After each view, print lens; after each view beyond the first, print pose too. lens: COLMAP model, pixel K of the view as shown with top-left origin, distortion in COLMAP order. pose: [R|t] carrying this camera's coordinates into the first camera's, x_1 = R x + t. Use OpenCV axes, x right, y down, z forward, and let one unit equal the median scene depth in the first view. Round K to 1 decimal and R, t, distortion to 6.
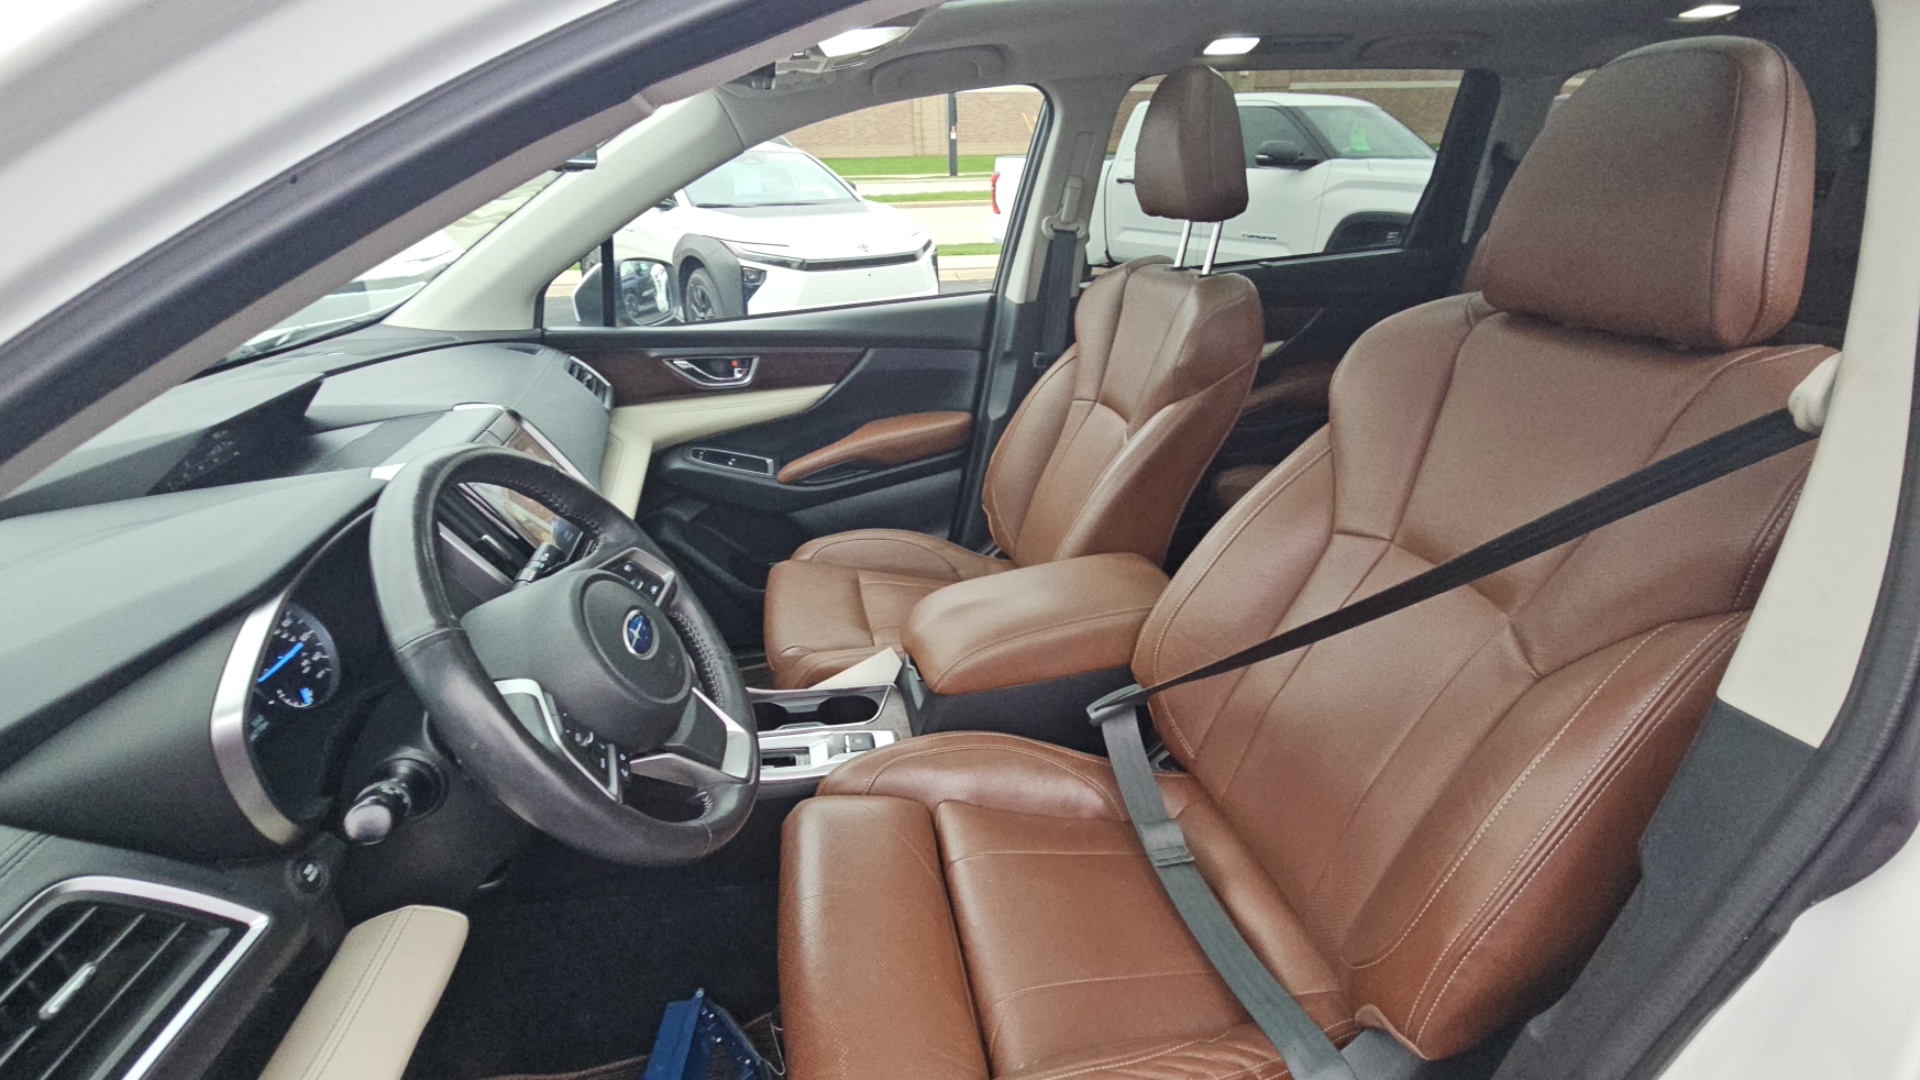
lens RADIAL K [[866.5, 0, 984.6], [0, 866.5, 543.3], [0, 0, 1]] dist [0.009142, -0.008360]
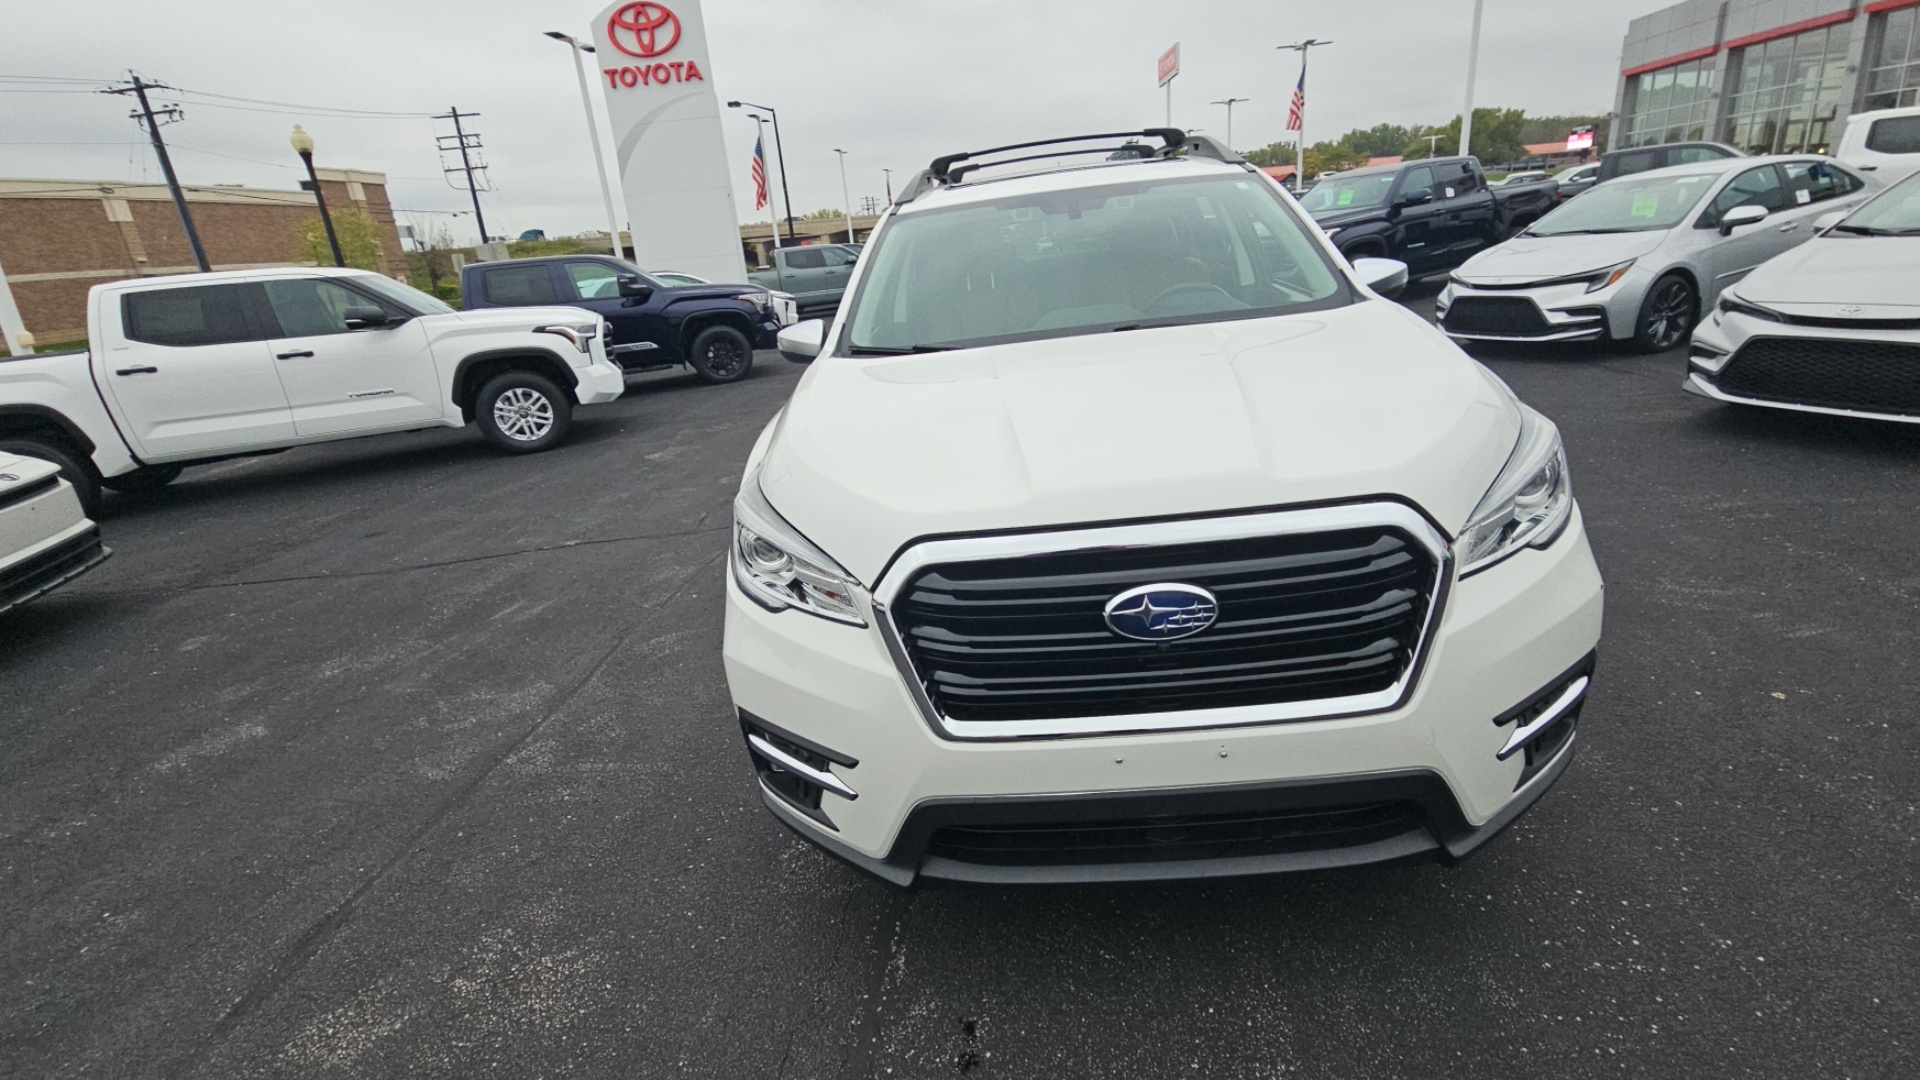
lens RADIAL K [[866.5, 0, 984.6], [0, 866.5, 543.3], [0, 0, 1]] dist [0.009142, -0.008360]
pose [[0.269154, -0.320739, 0.908120, -2.008491], [0.479749, 0.862255, 0.162349, -0.065242], [-0.835103, 0.391973, 0.385954, 0.227795]]
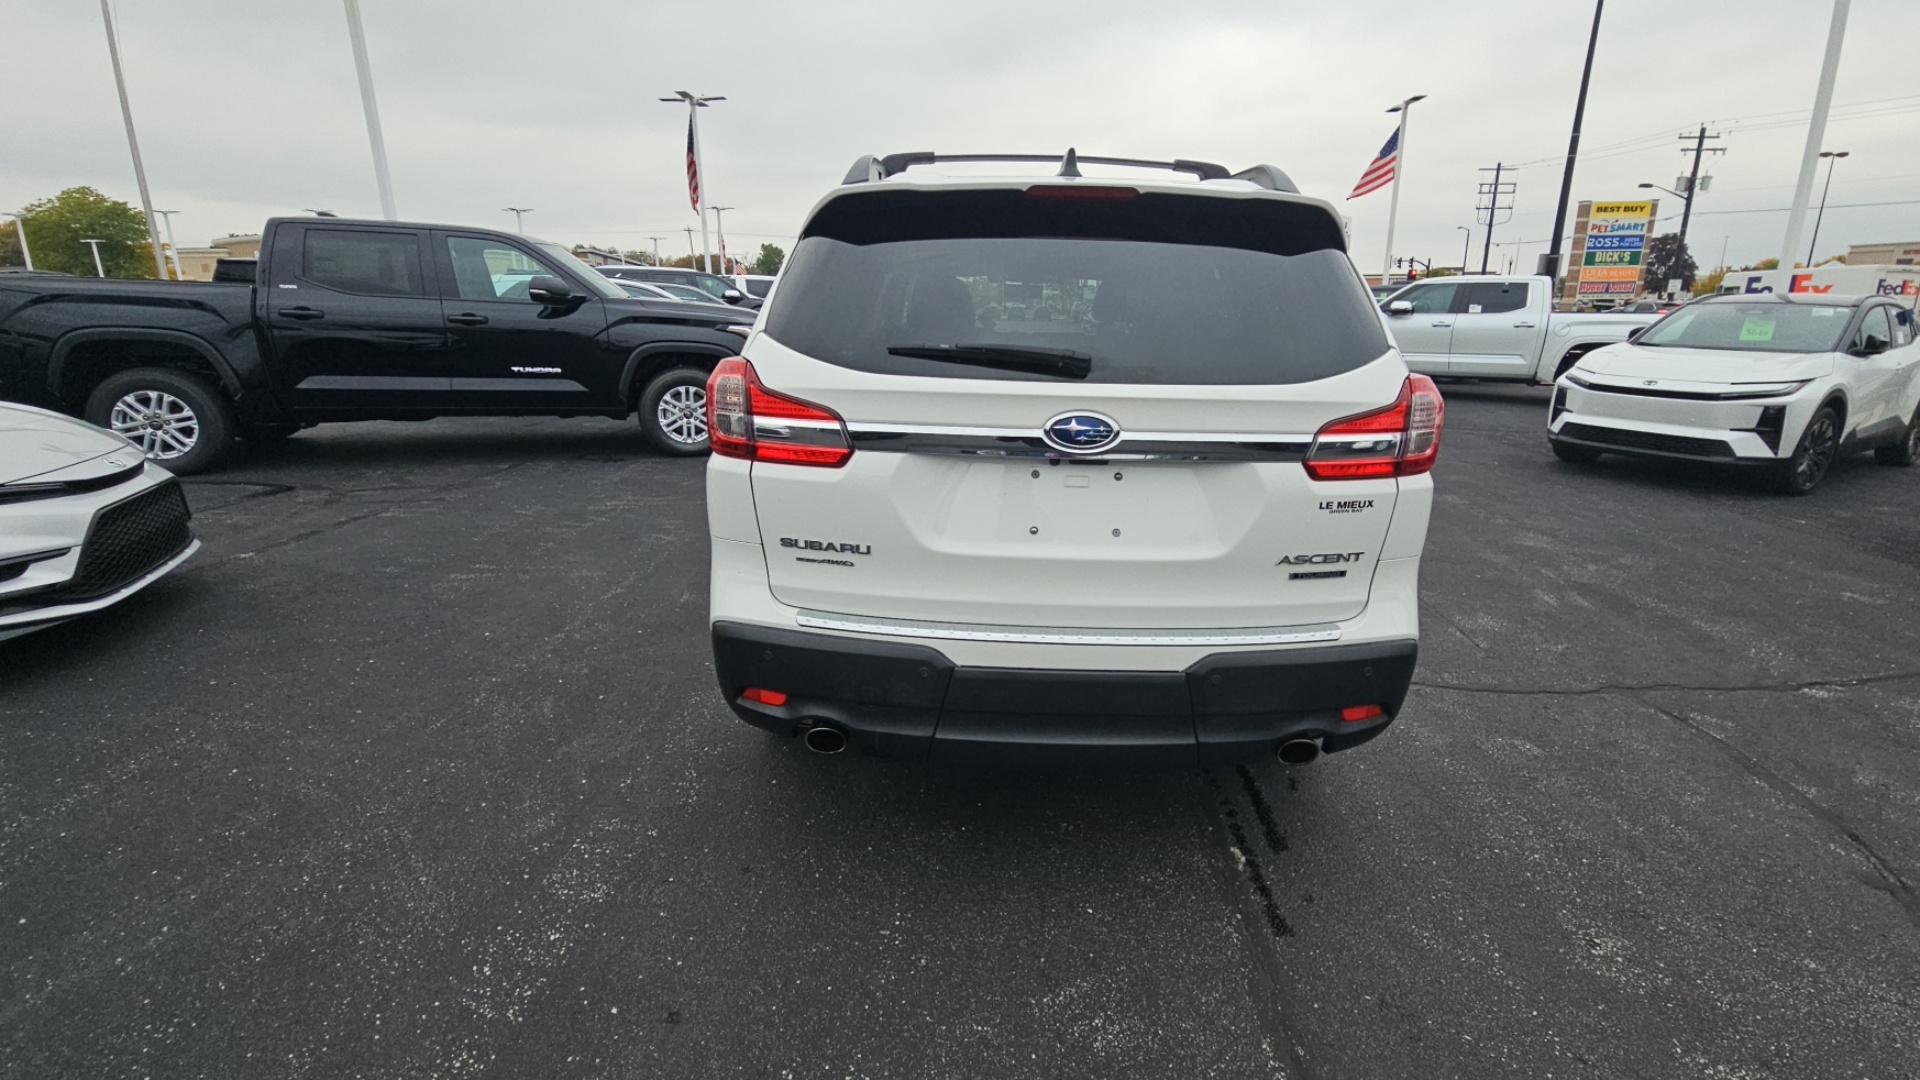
lens RADIAL K [[855.1, 0, 979.9], [0, 855.1, 541.5], [0, 0, 1]] dist [0.013066, -0.009126]
pose [[-0.235742, 0.278997, -0.930906, 2.419694], [-0.409150, 0.840376, 0.355478, -0.461313], [0.881489, 0.464681, -0.083960, 0.932710]]
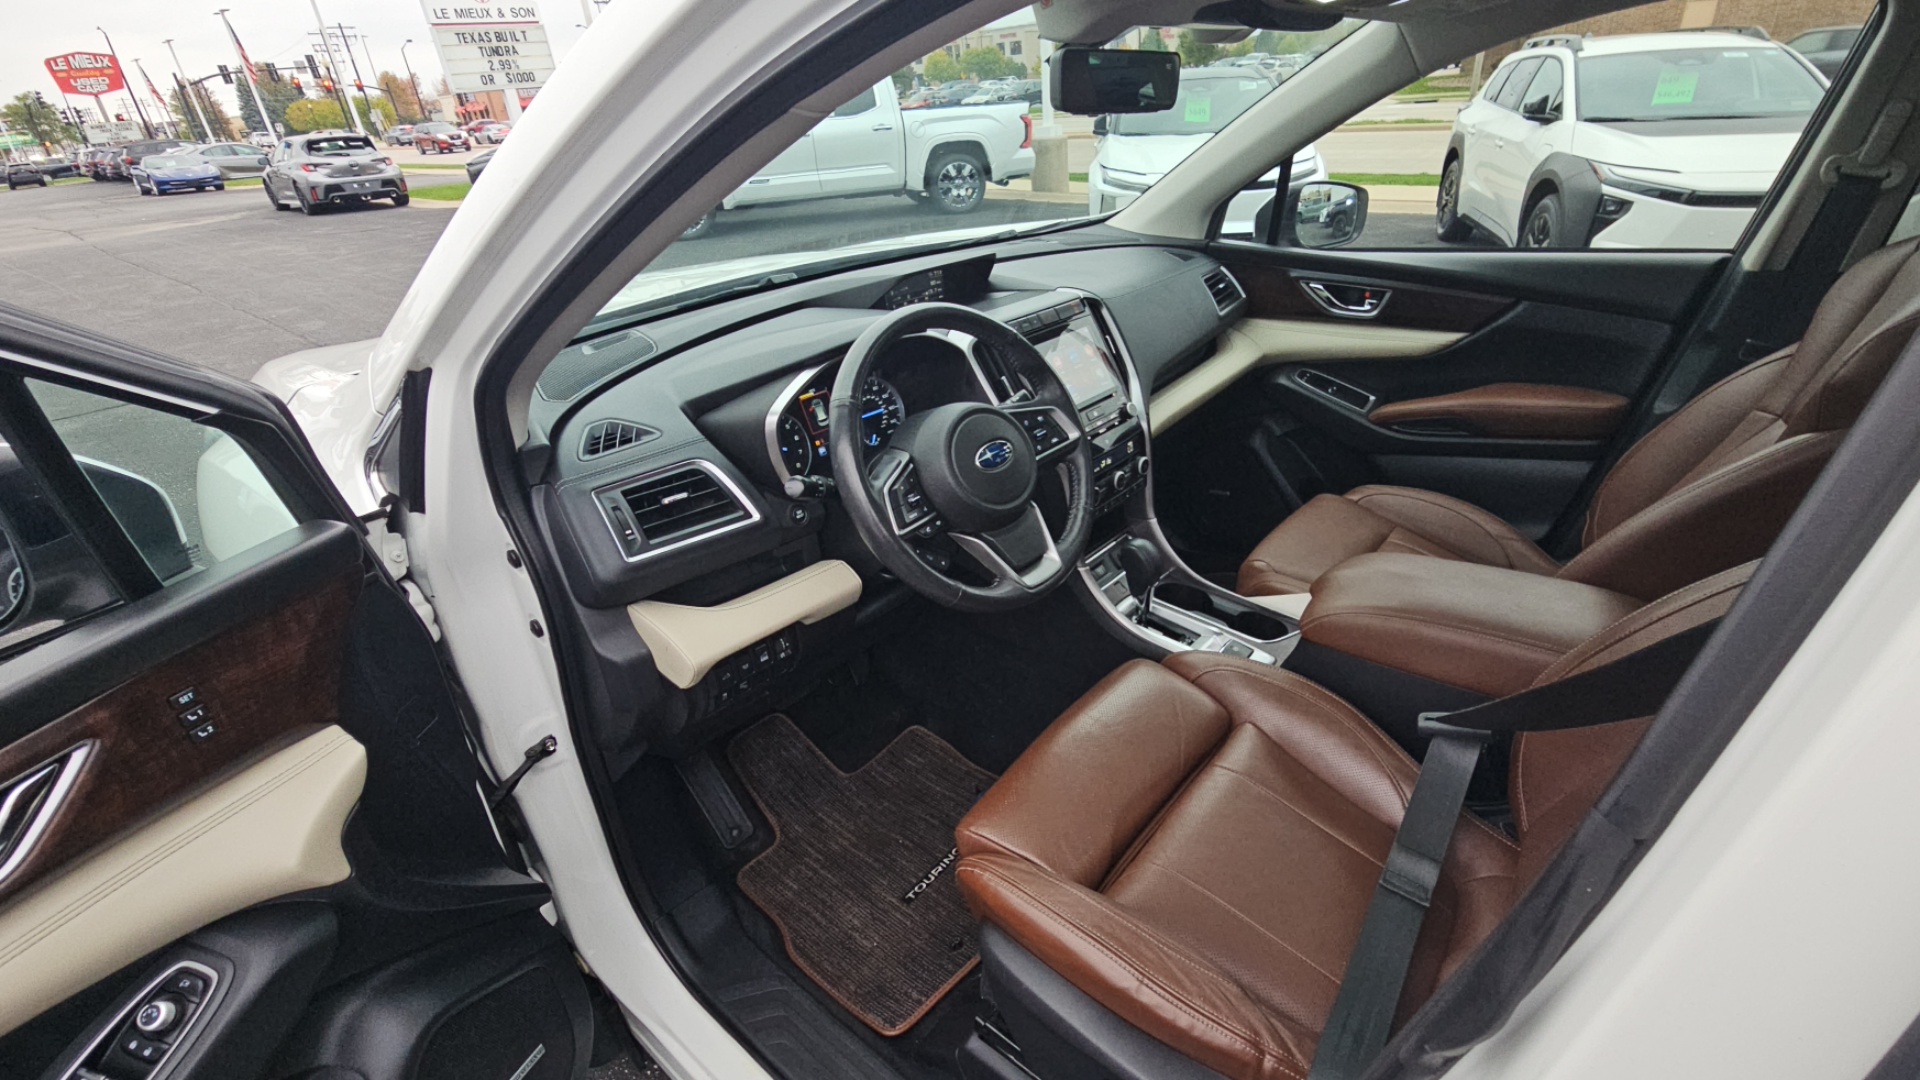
lens RADIAL K [[852.4, 0, 977.8], [0, 852.4, 548.5], [0, 0, 1]] dist [0.019039, -0.011974]
pose [[0.603619, 0.361349, -0.710683, 0.251300], [-0.290356, 0.929811, 0.226152, -0.025745], [0.742521, 0.069842, 0.666172, 0.018985]]
